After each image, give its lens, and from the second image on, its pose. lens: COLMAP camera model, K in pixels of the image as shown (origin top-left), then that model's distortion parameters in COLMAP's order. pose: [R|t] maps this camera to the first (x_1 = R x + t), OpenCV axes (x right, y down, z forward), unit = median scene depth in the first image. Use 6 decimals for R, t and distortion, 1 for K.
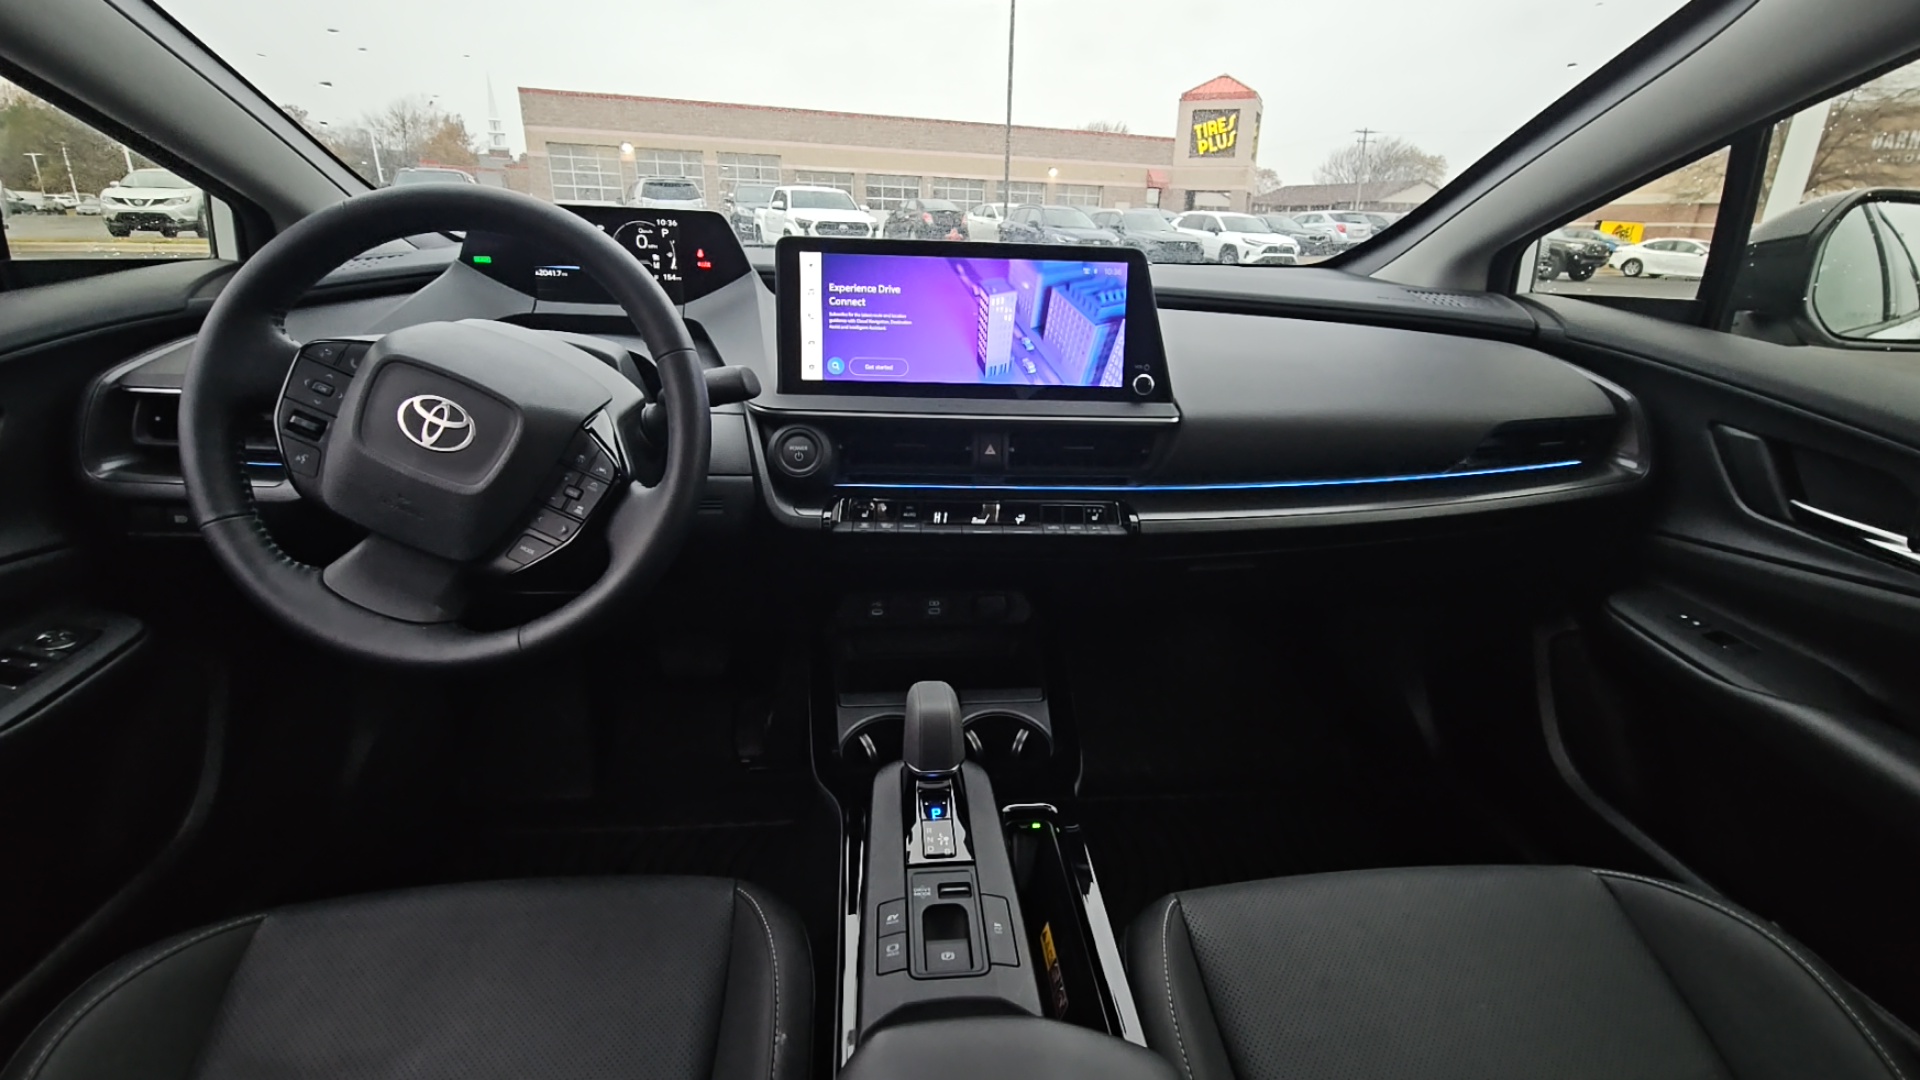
lens RADIAL K [[853.7, 0, 972.2], [0, 853.7, 542.8], [0, 0, 1]] dist [0.001055, -0.000424]
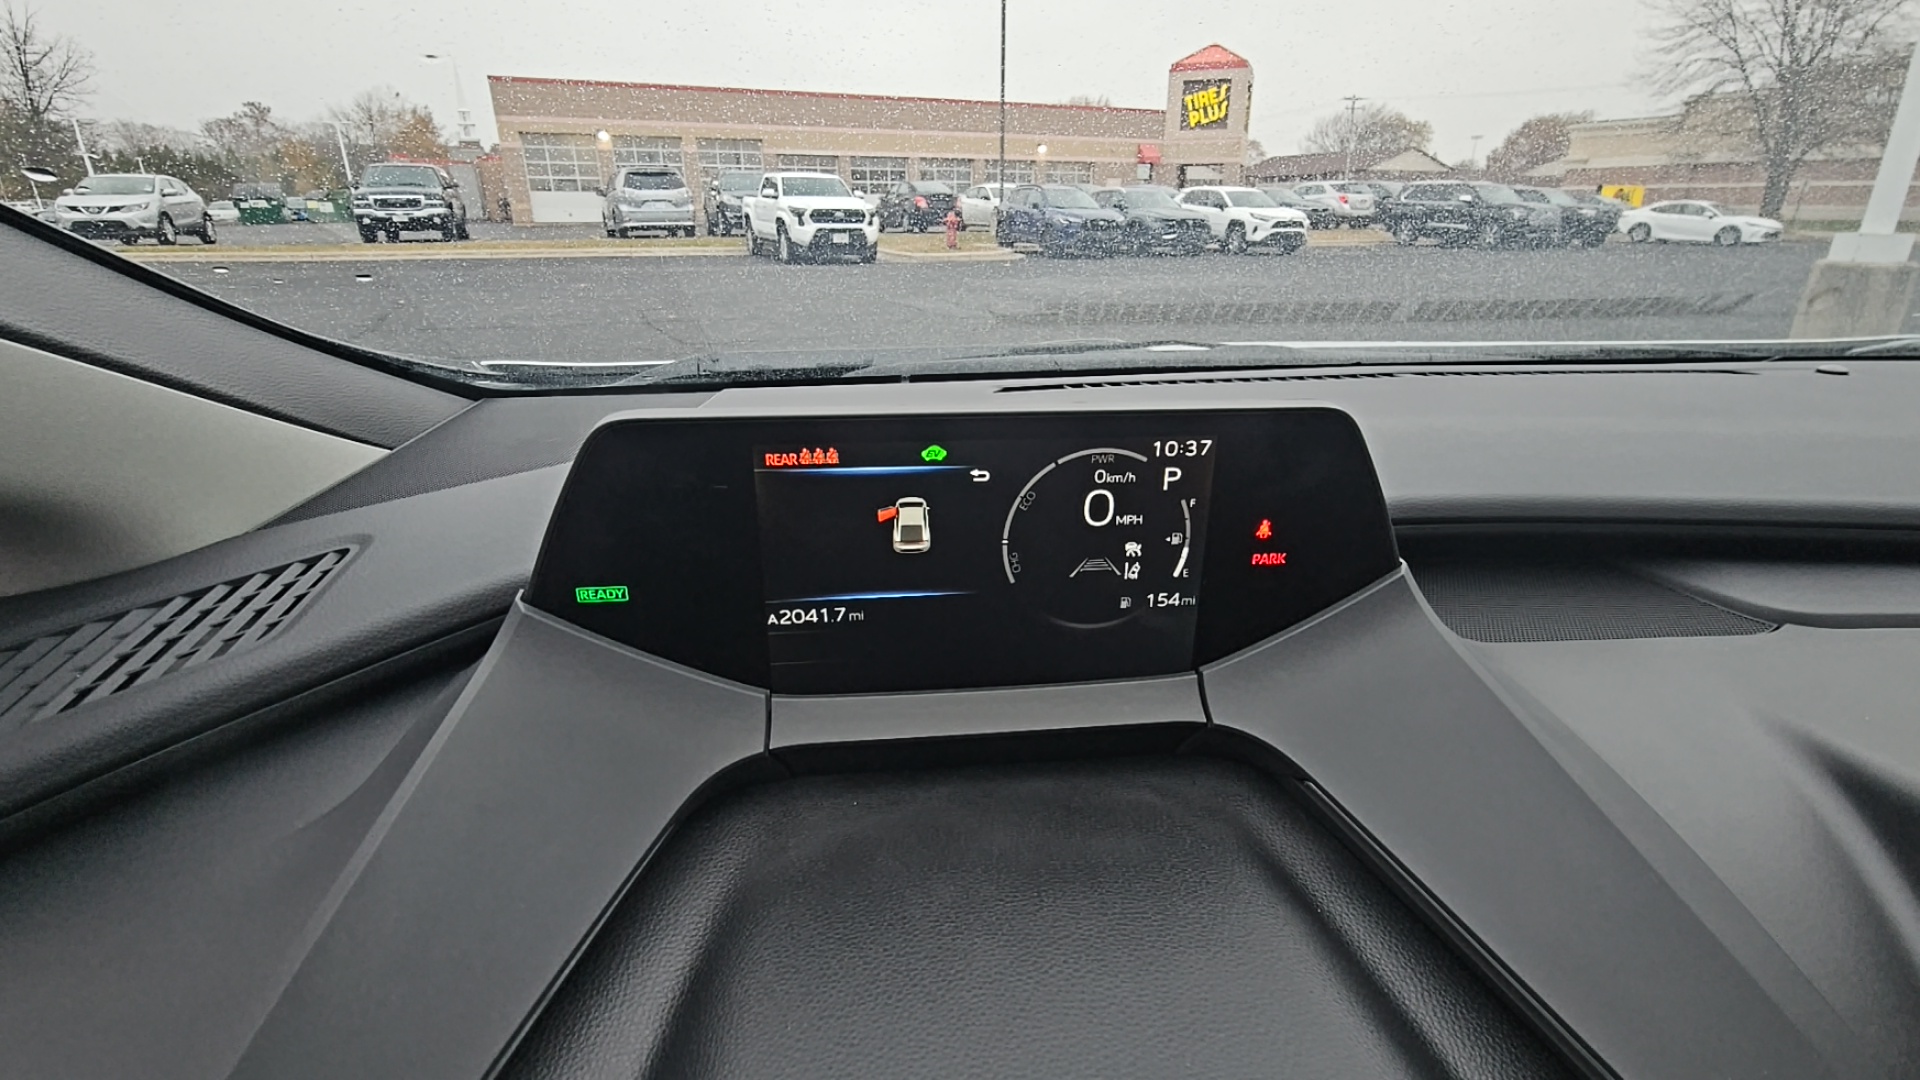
lens RADIAL K [[857.0, 0, 974.5], [0, 857.0, 541.6], [0, 0, 1]] dist [0.006794, -0.007074]
pose [[0.999425, -0.032123, 0.010891, -0.441028], [0.031922, 0.999326, 0.018115, -0.350796], [-0.011465, -0.017757, 0.999777, 0.688800]]
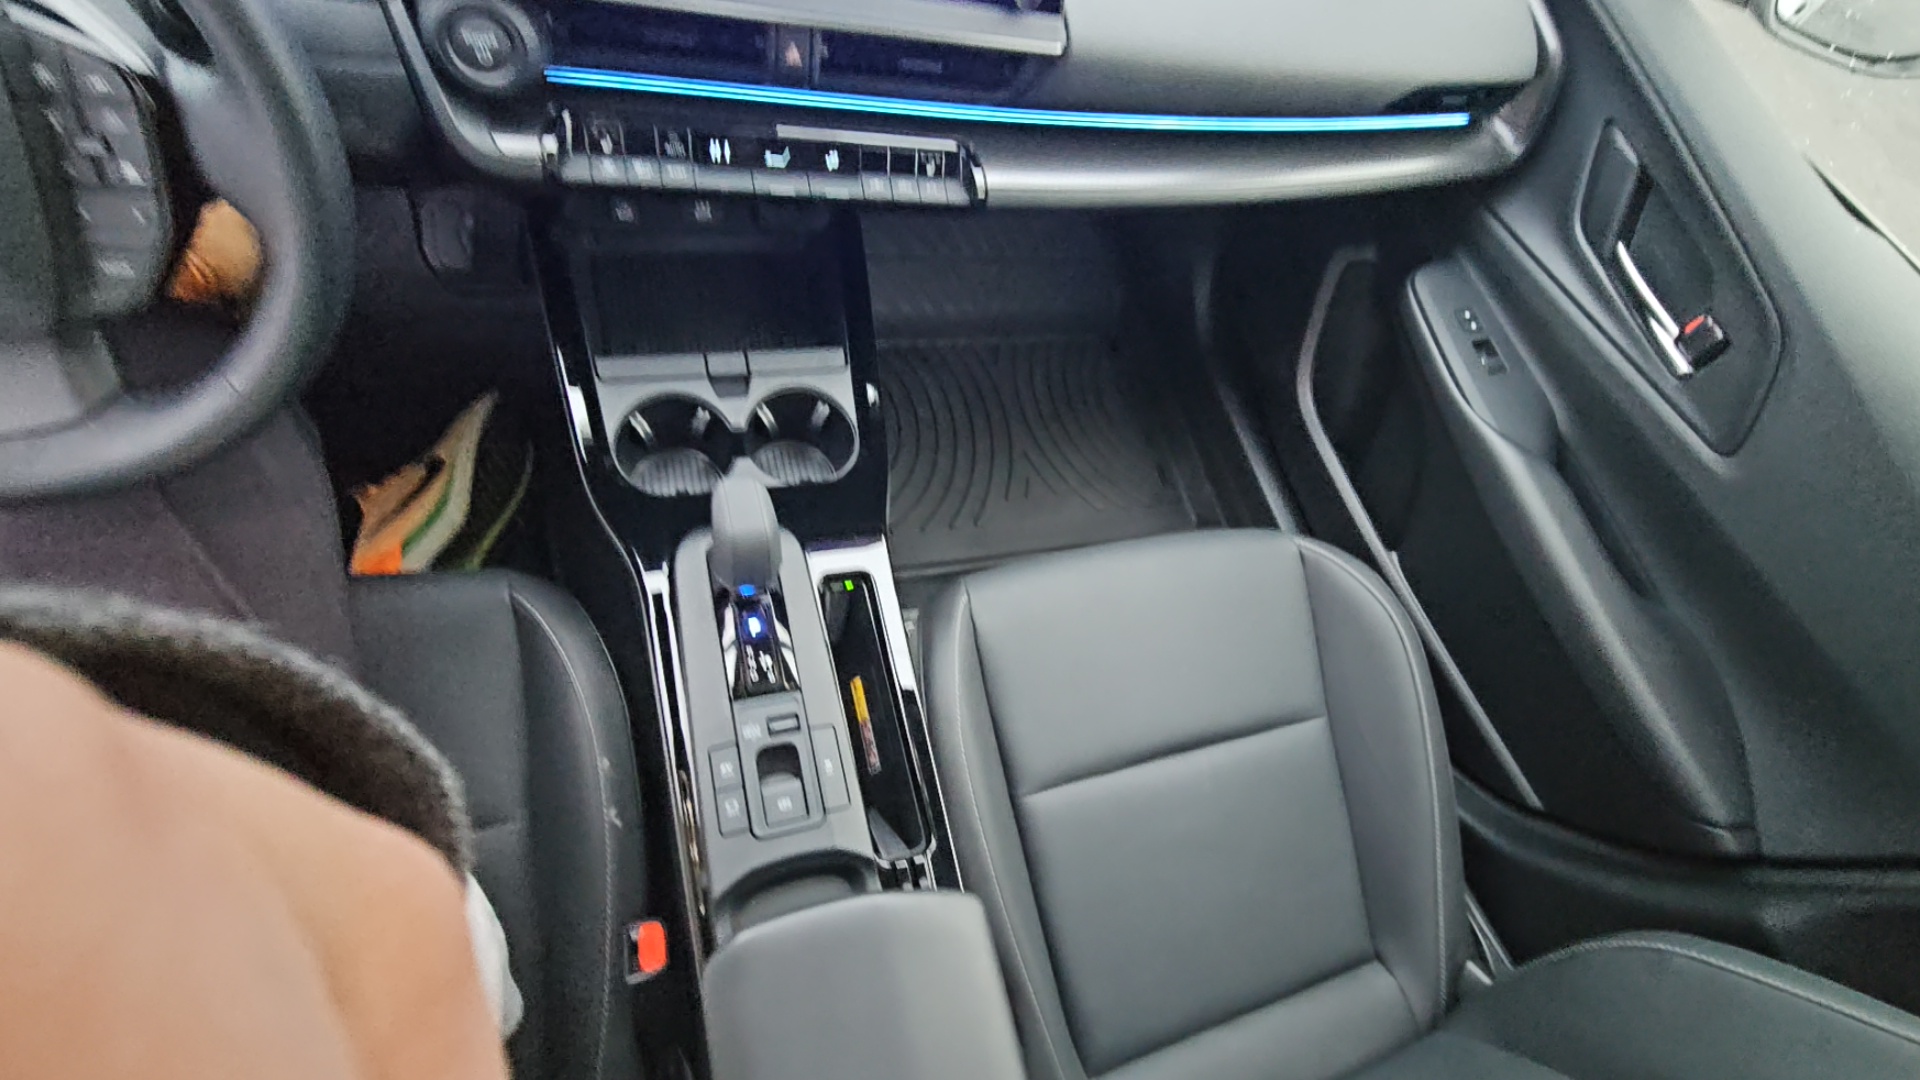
lens RADIAL K [[857.0, 0, 974.5], [0, 857.0, 541.6], [0, 0, 1]] dist [0.006794, -0.007074]
pose [[0.955003, -0.044692, 0.293209, -0.052327], [-0.168737, 0.731141, 0.661030, -0.267277], [-0.243920, -0.680761, 0.690701, 0.209048]]
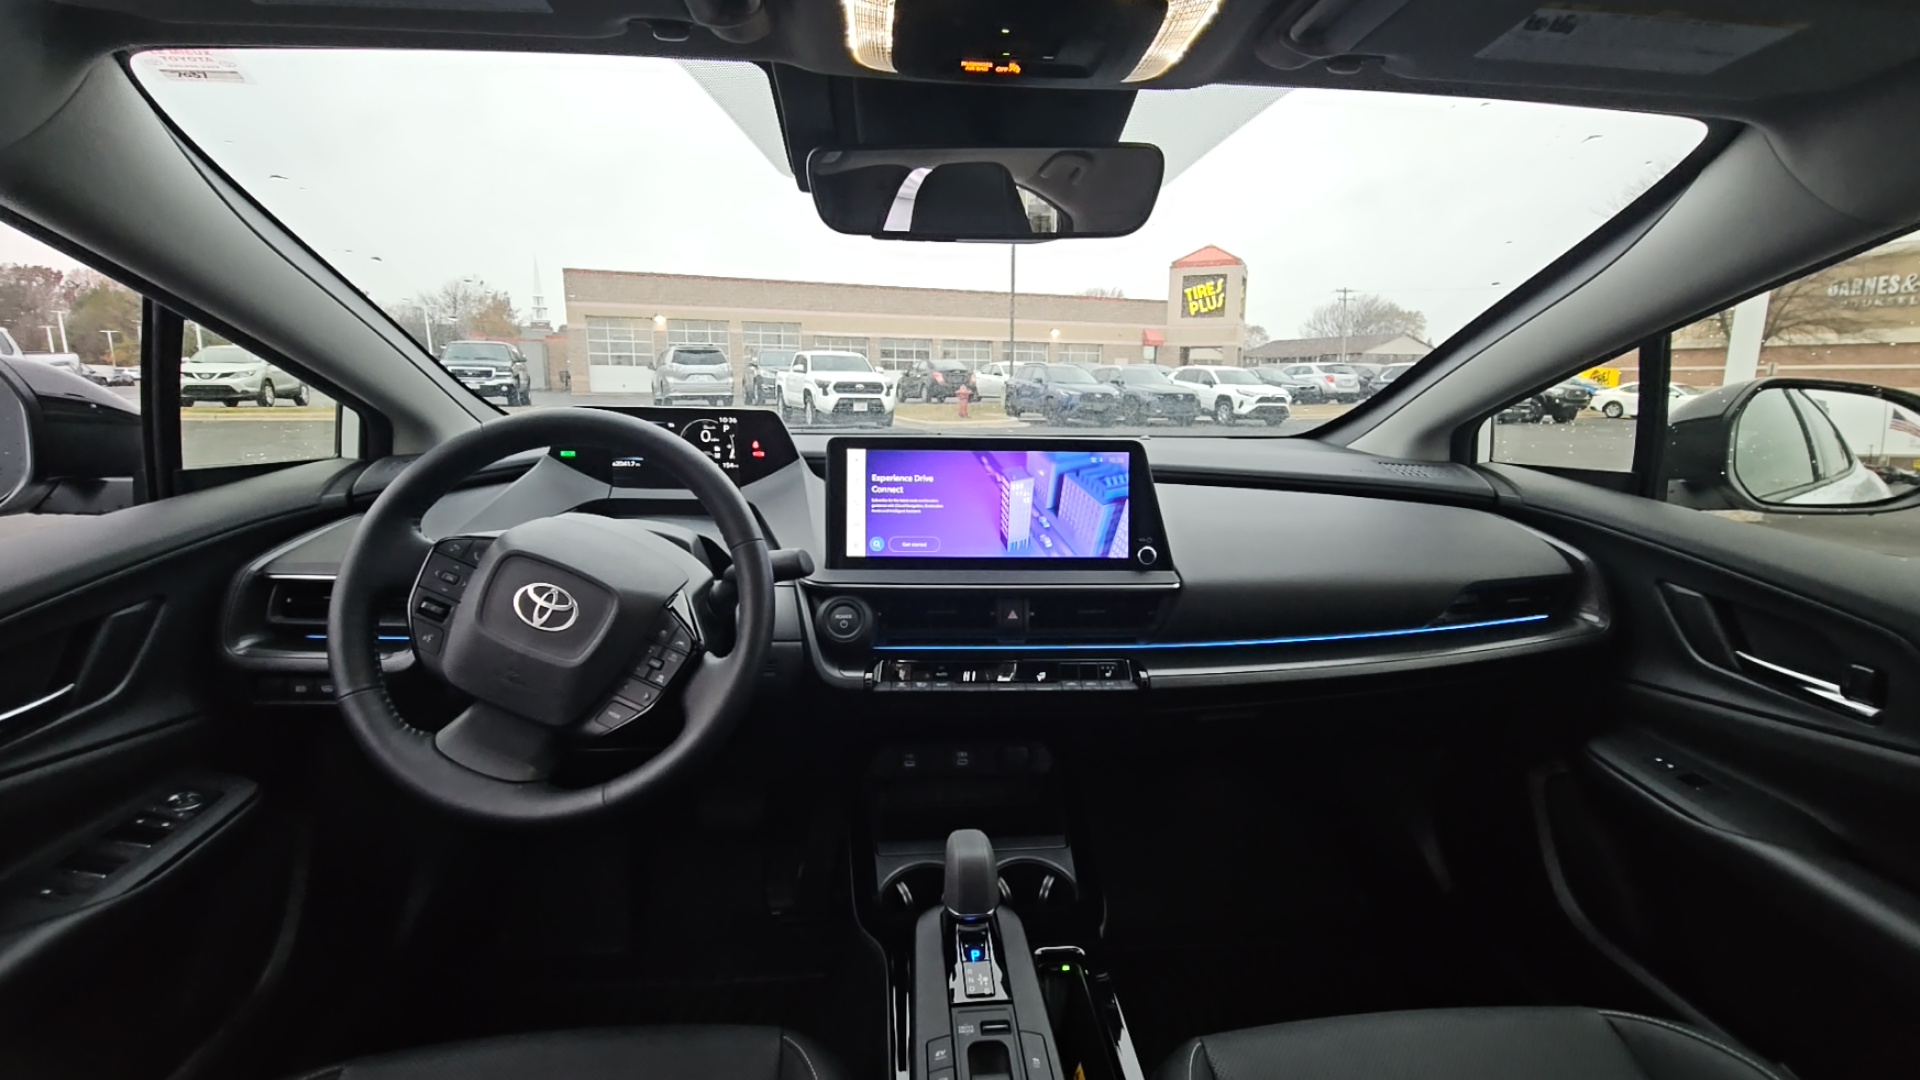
lens RADIAL K [[843.8, 0, 972.9], [0, 843.8, 545.8], [0, 0, 1]] dist [0.002804, -0.000117]
pose [[0.999816, -0.015525, -0.011278, -0.015494], [0.013487, 0.986613, -0.162519, -0.016281], [0.013650, 0.162337, 0.986641, -0.097619]]
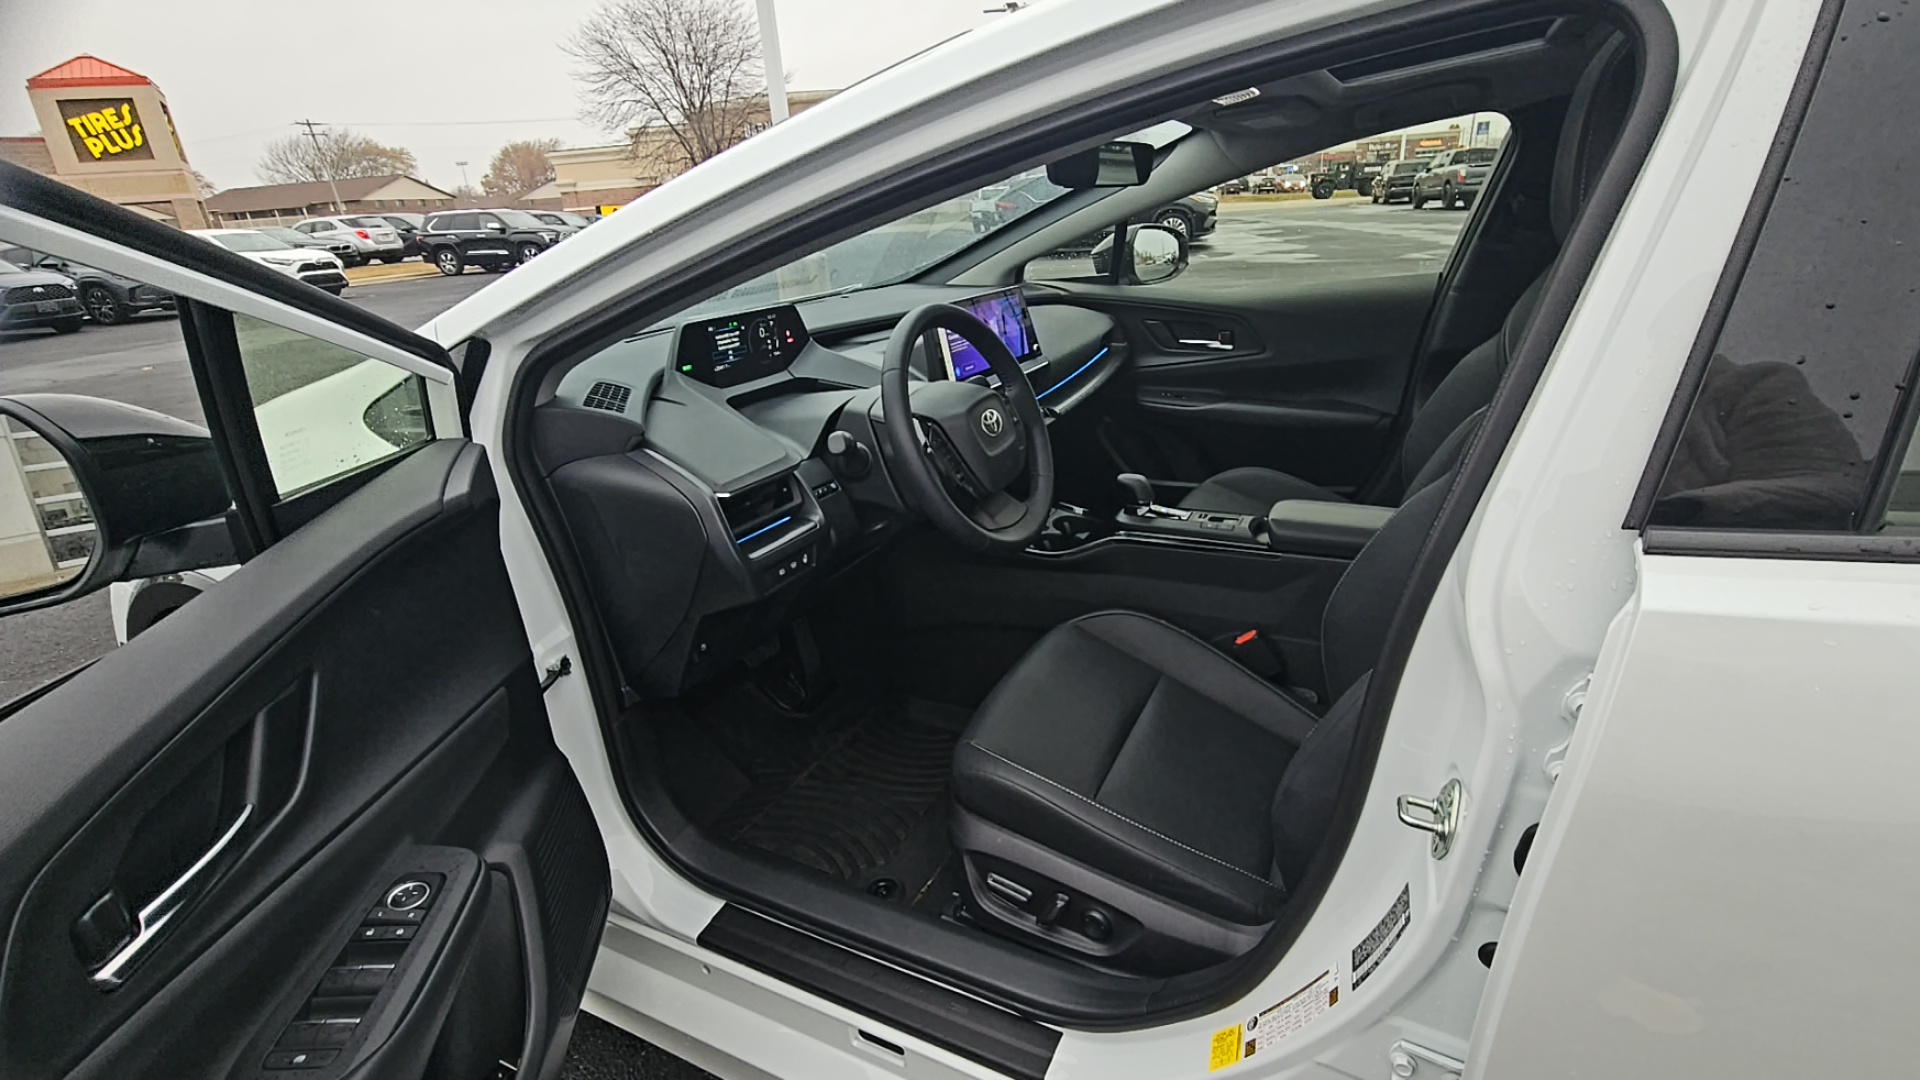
lens RADIAL K [[857.0, 0, 974.5], [0, 857.0, 541.6], [0, 0, 1]] dist [0.006794, -0.007074]
pose [[0.530221, -0.370610, 0.762570, -1.412845], [0.366120, 0.911311, 0.188332, -0.179109], [-0.764736, 0.179335, 0.618884, -0.074201]]
